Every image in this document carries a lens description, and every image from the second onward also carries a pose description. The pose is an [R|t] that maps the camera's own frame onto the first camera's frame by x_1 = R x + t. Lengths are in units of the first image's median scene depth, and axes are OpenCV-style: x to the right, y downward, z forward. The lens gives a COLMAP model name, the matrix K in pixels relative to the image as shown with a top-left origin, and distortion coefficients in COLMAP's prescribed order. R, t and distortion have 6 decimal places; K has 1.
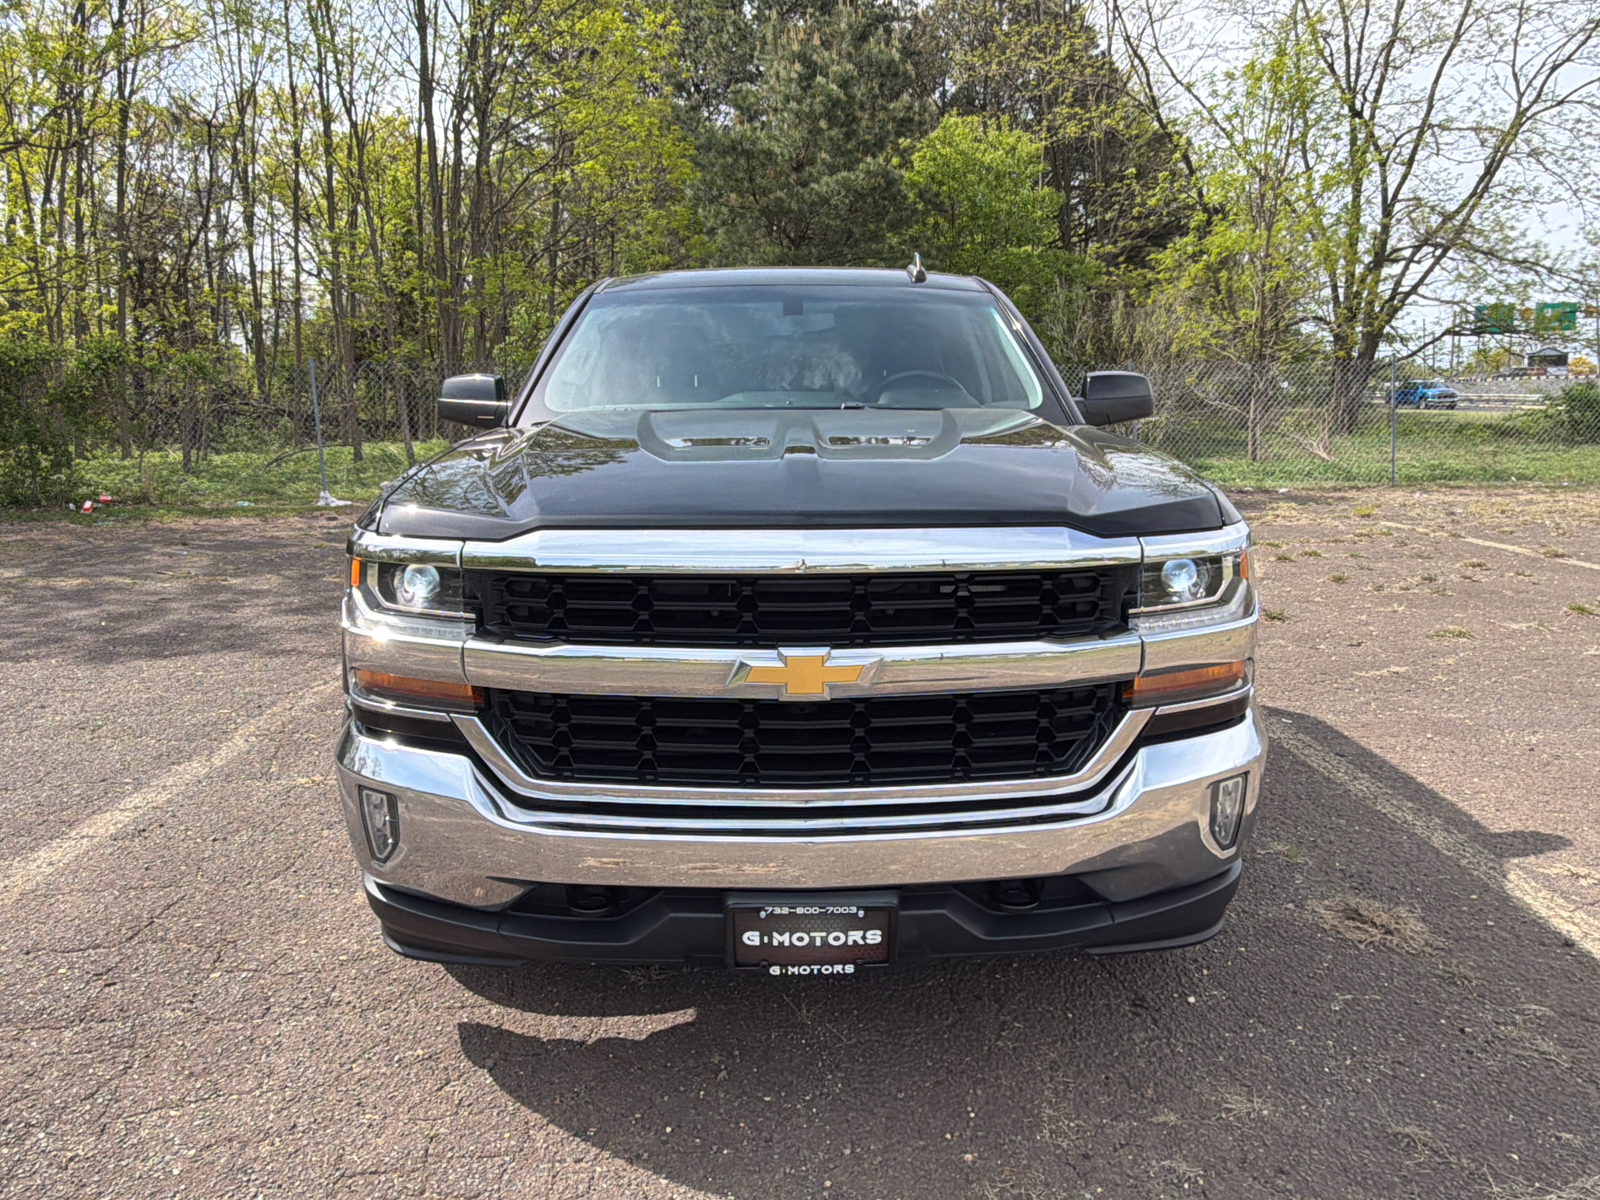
lens RADIAL K [[1140.0, 0, 796.7], [0, 1140.0, 603.3], [0, 0, 1]] dist [-0.002627, 0.005756]
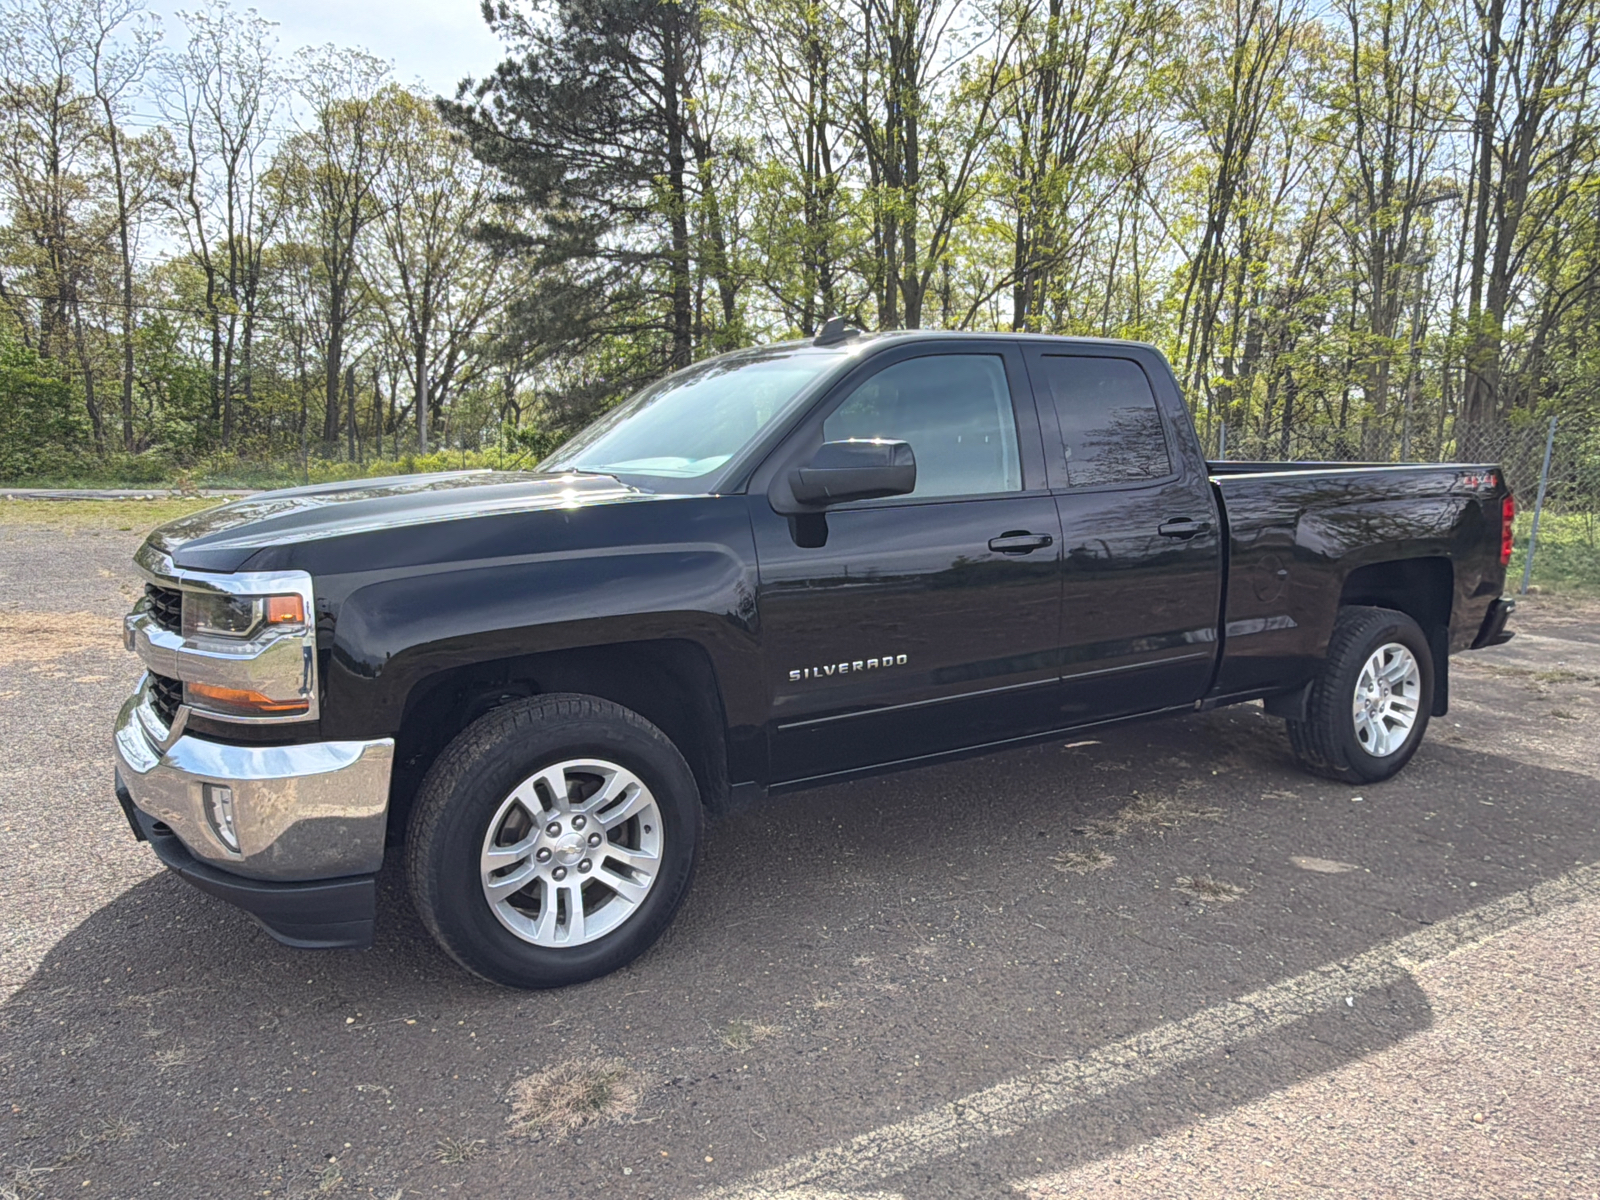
lens RADIAL K [[1140.0, 0, 796.1], [0, 1140.0, 596.9], [0, 0, 1]] dist [-0.002627, 0.005756]
pose [[0.500701, 0.115028, -0.857944, 1.491061], [-0.164547, 0.985707, 0.036127, -0.160493], [0.849837, 0.123083, 0.512472, 0.788118]]
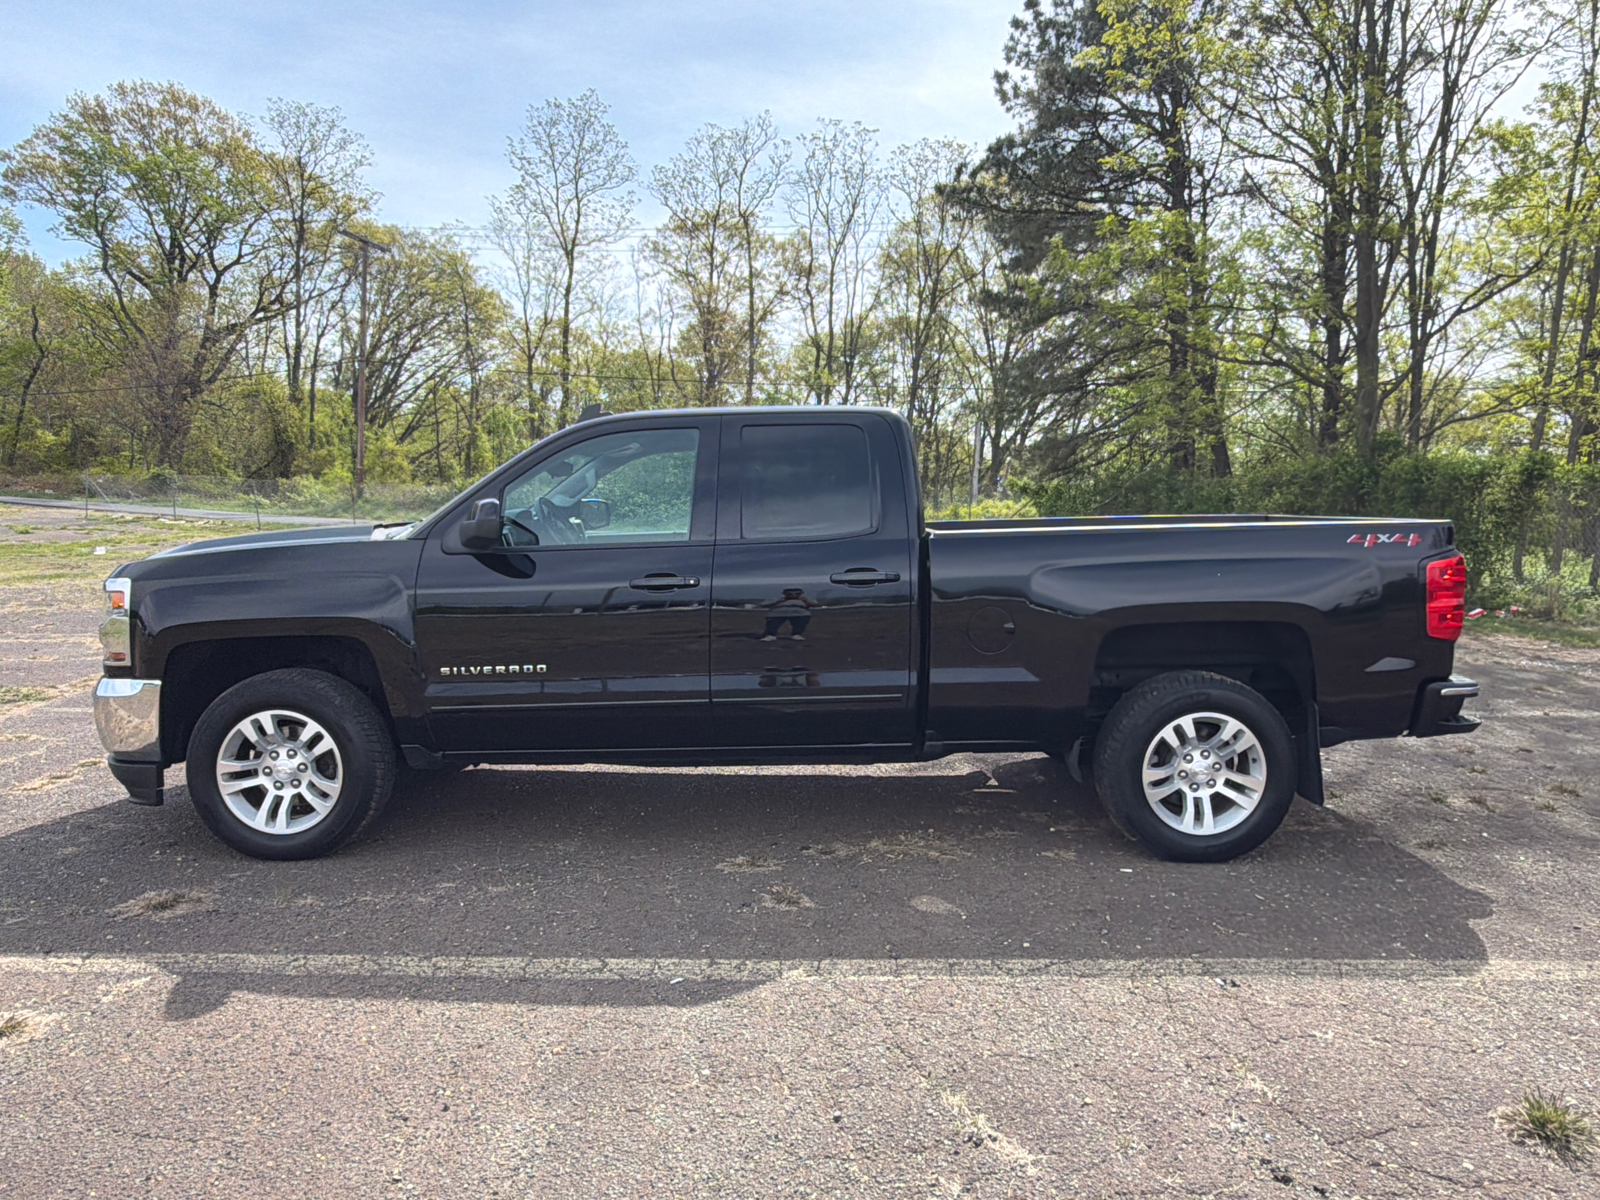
lens RADIAL K [[1140.0, 0, 806.9], [0, 1140.0, 602.4], [0, 0, 1]] dist [-0.002627, 0.005756]
pose [[-0.026939, 0.095167, -0.995097, 2.137429], [-0.183728, 0.978029, 0.098508, -0.410658], [0.982608, 0.185481, -0.008862, 2.015942]]
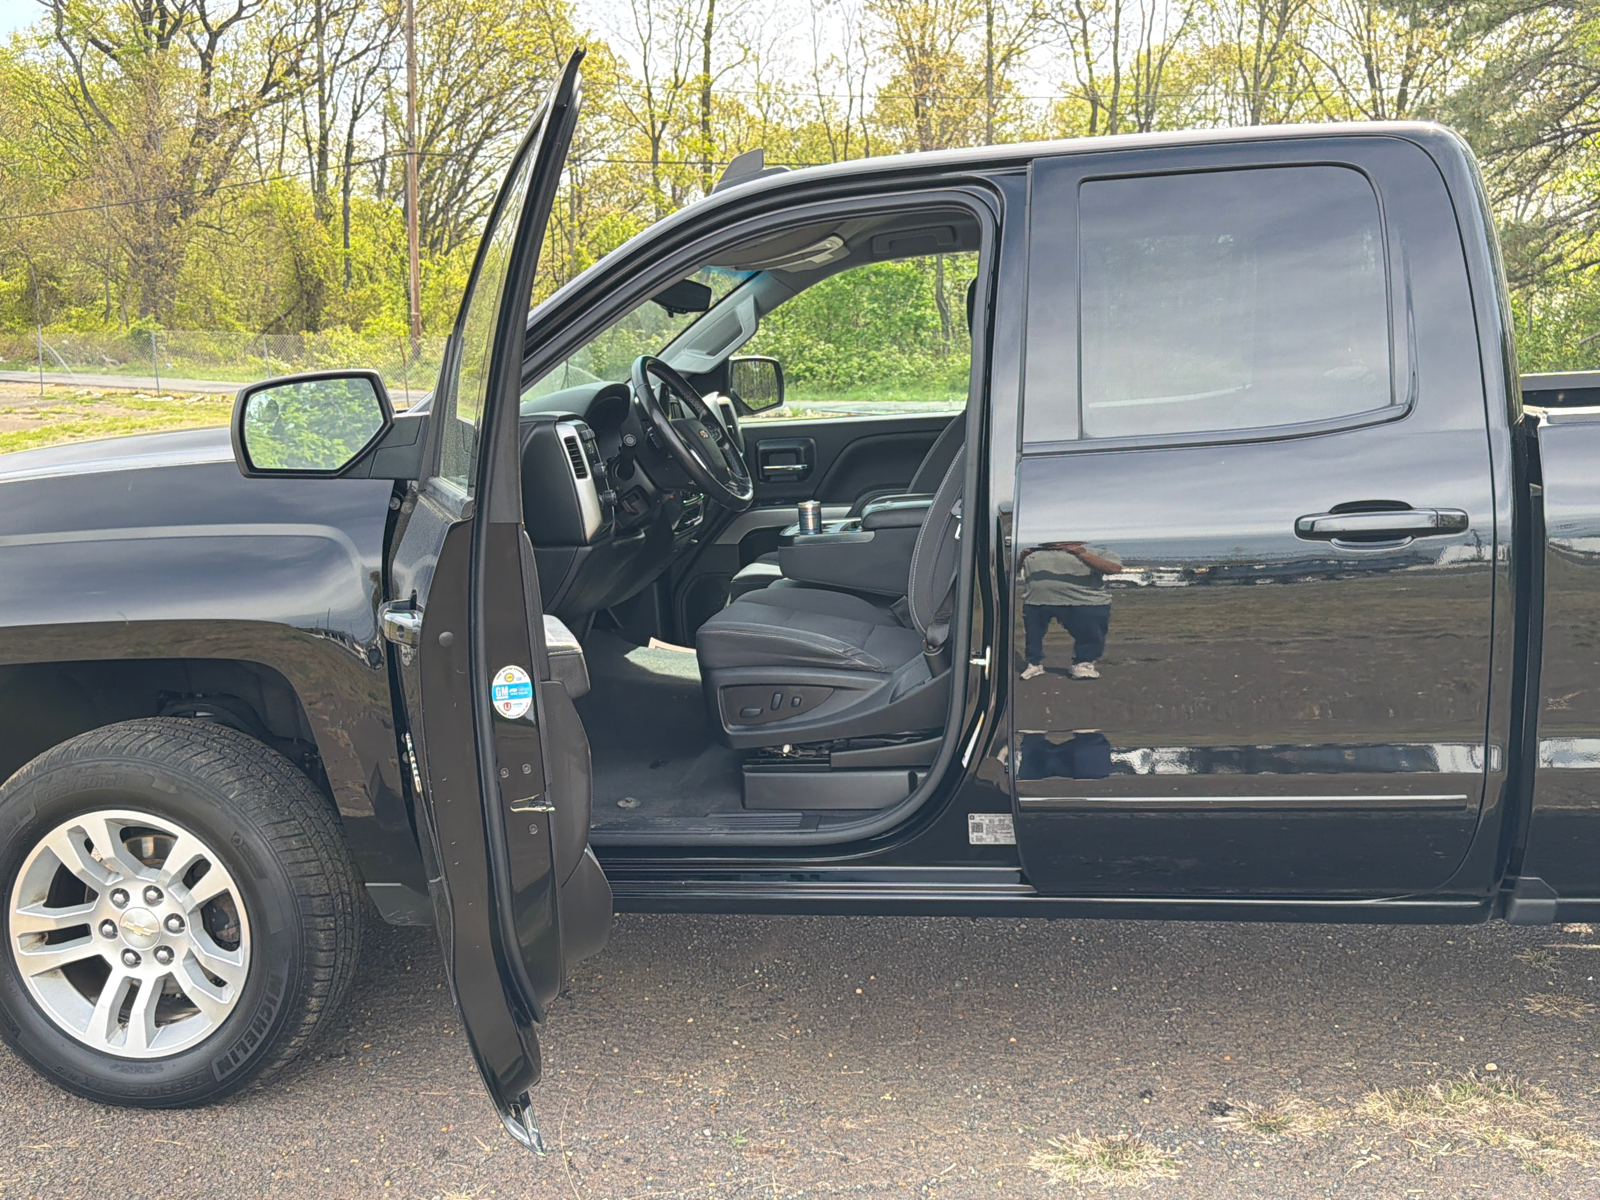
lens RADIAL K [[1666.4, 0, 802.5], [0, 1666.4, 570.8], [0, 0, 1]] dist [0.068140, 0.000000]
pose [[-0.179918, 0.139193, -0.973784, 1.529278], [-0.152714, 0.973983, 0.167437, -0.389120], [0.971755, 0.178835, -0.153980, 1.887195]]
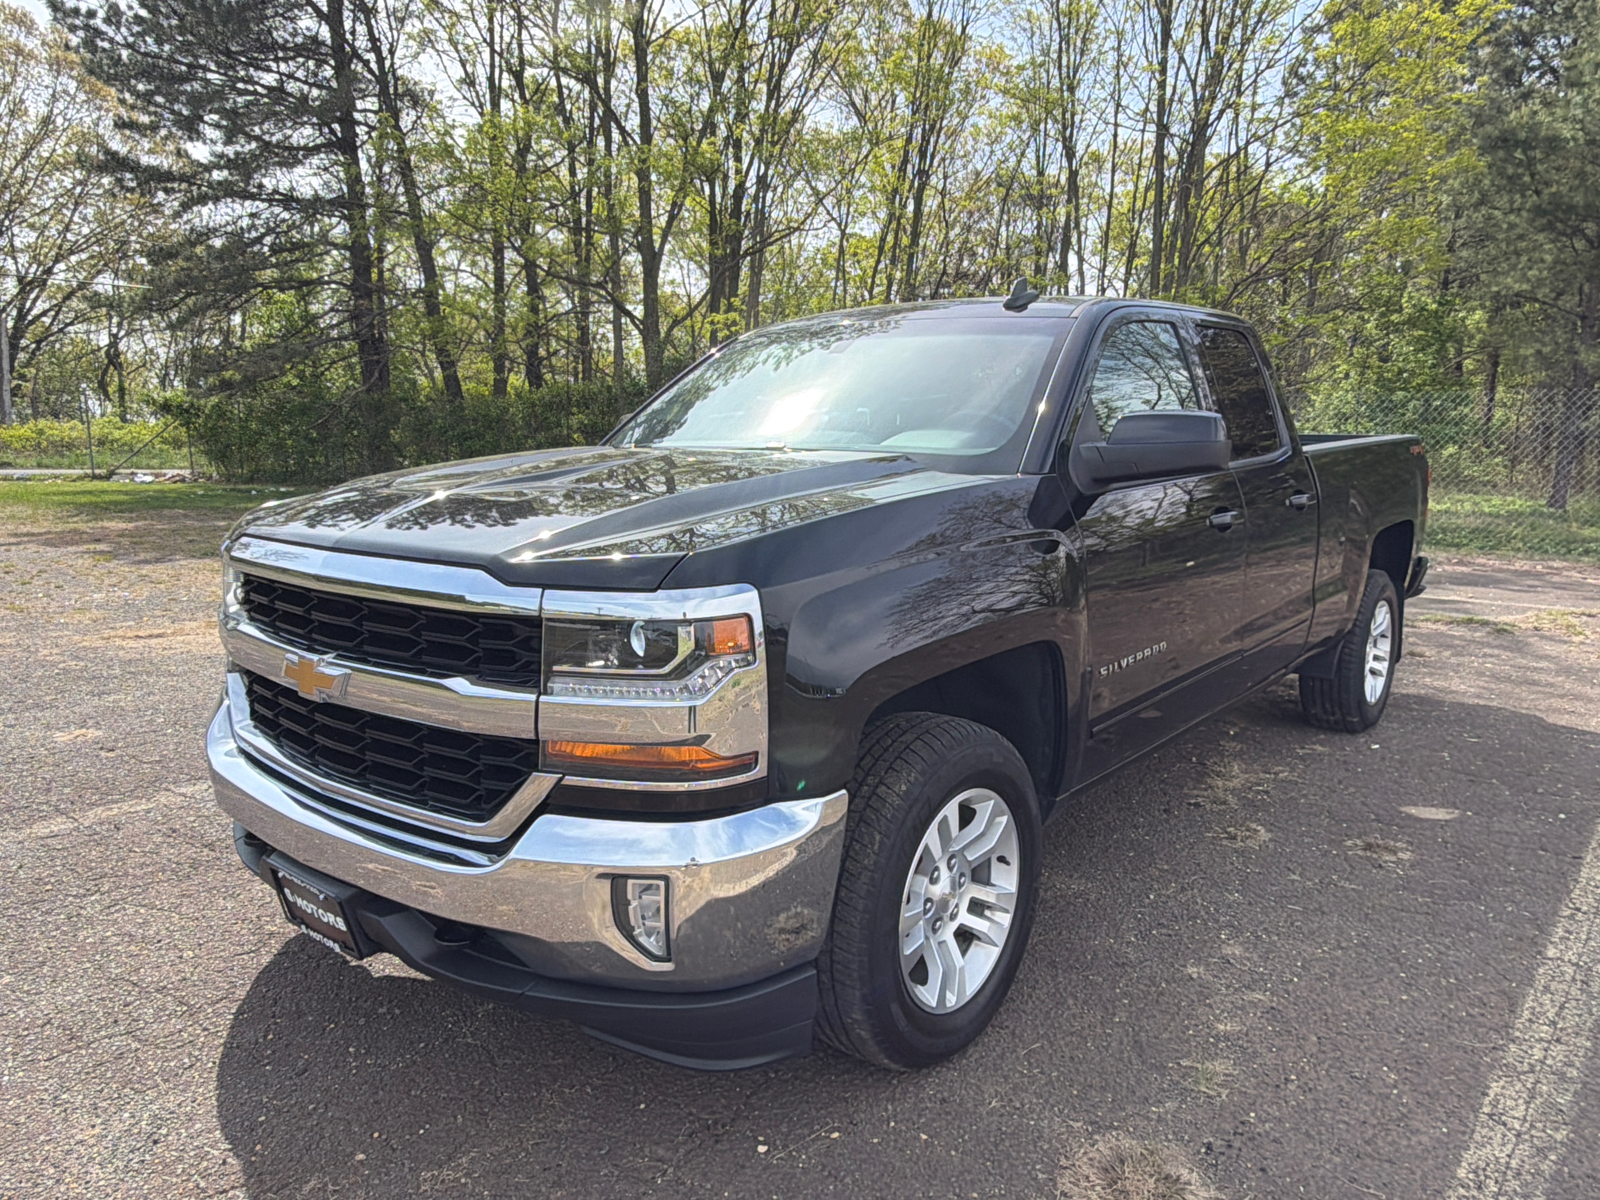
lens RADIAL K [[1140.0, 0, 797.0], [0, 1140.0, 595.6], [0, 0, 1]] dist [-0.002627, 0.005756]
pose [[0.750742, 0.104900, -0.652213, 0.910574], [-0.127802, 0.991722, 0.012397, -0.077515], [0.648115, 0.074047, 0.757934, 0.357449]]
